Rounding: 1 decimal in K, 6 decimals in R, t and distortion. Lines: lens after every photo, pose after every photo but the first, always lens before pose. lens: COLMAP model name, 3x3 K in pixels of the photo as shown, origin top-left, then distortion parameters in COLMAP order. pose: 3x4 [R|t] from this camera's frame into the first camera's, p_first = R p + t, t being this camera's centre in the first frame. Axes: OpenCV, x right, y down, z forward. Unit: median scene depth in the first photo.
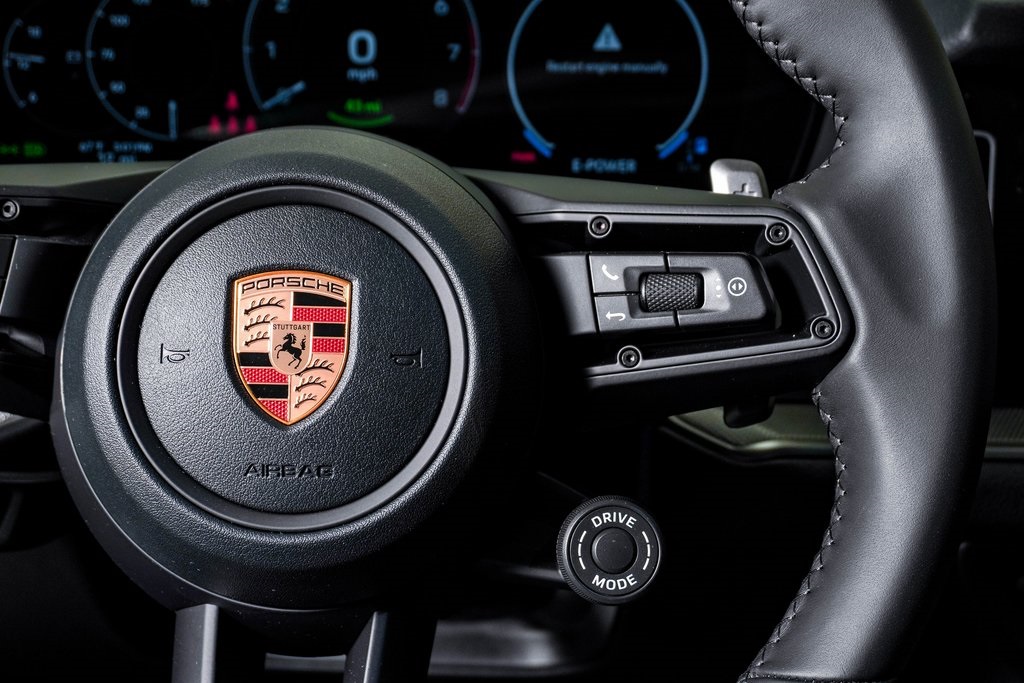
lens RADIAL K [[1378.1, 0, 512.0], [0, 1378.1, 341.5], [0, 0, 1]] dist [0.020661, 0.059134]
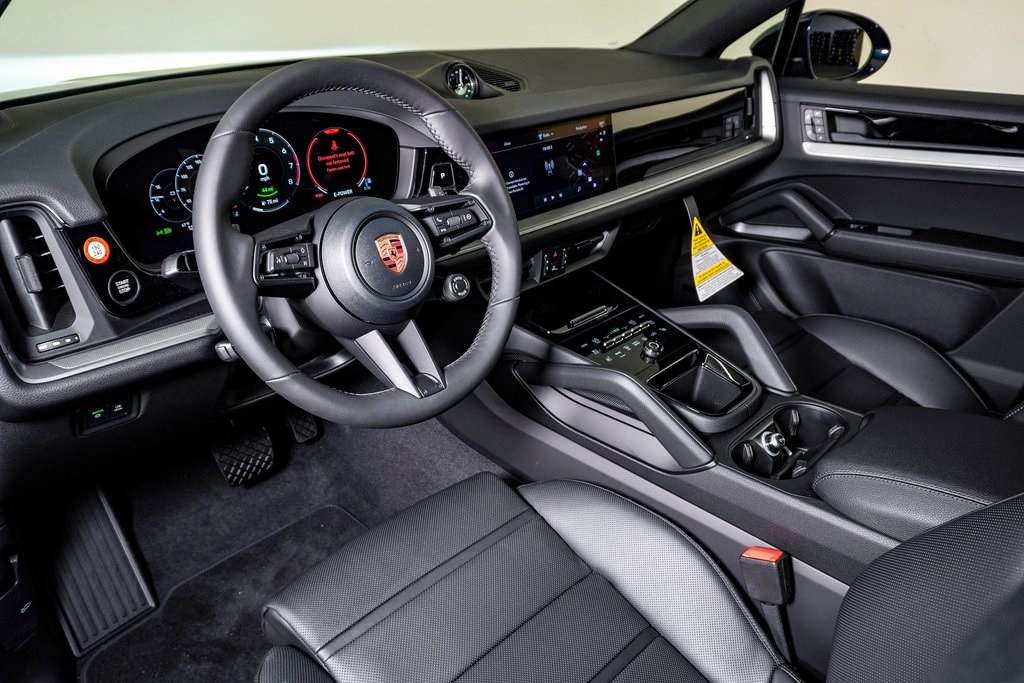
lens RADIAL K [[771.4, 0, 512.0], [0, 771.4, 341.5], [0, 0, 1]] dist [-0.030821, 0.010990]
pose [[0.685981, -0.325398, 0.650805, -0.942230], [0.238791, 0.945570, 0.221080, -0.107507], [-0.687320, 0.003750, 0.726345, -0.537126]]
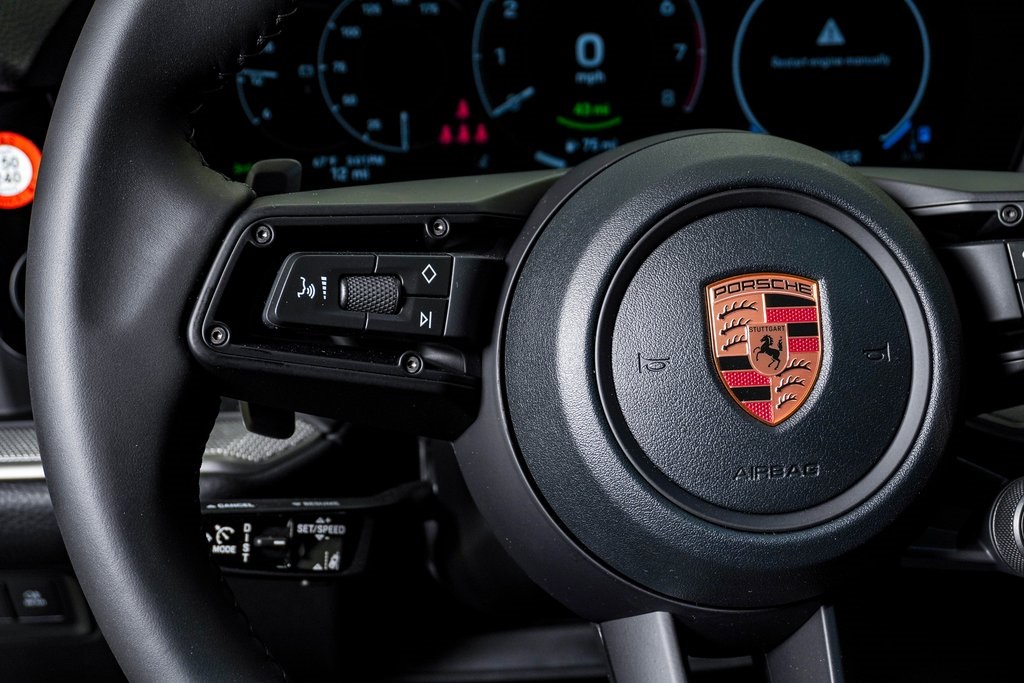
lens RADIAL K [[1389.4, 0, 512.0], [0, 1389.4, 341.5], [0, 0, 1]] dist [0.012212, 0.051095]
pose [[0.990874, -0.059188, 0.121104, -0.308747], [0.059102, 0.998243, 0.004306, -0.010976], [-0.121146, 0.002891, 0.992630, 0.009605]]
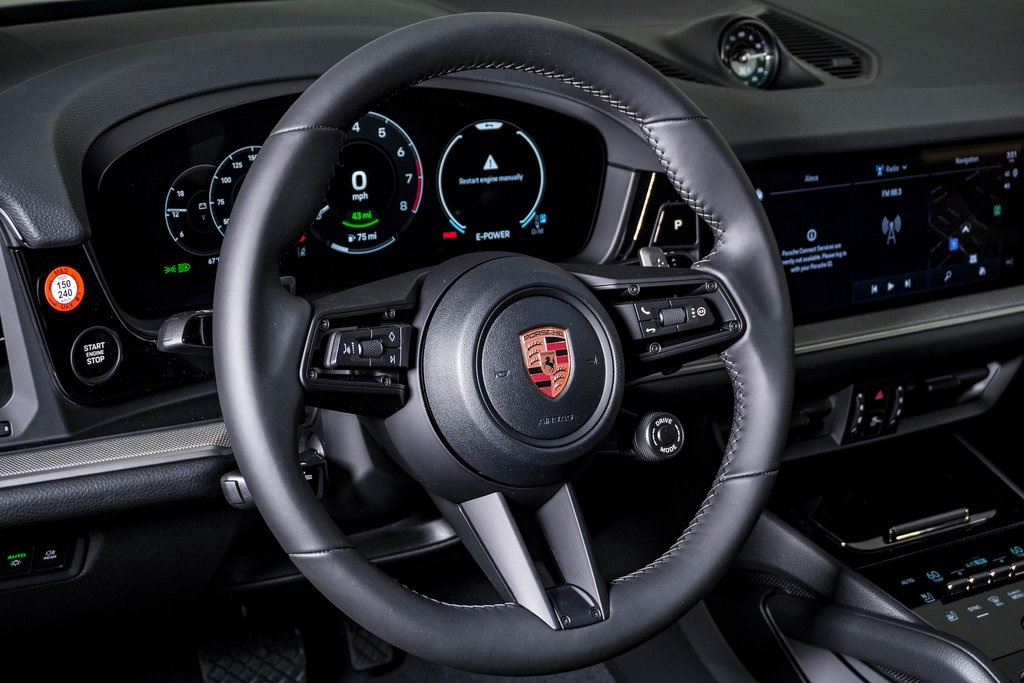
lens RADIAL K [[1564.6, 0, 512.0], [0, 1564.6, 341.5], [0, 0, 1]] dist [-0.007226, 0.001451]
pose [[0.848689, -0.147032, 0.508044, -0.961130], [0.125213, 0.989130, 0.077093, -0.149279], [-0.513857, -0.001814, 0.857874, -0.716888]]
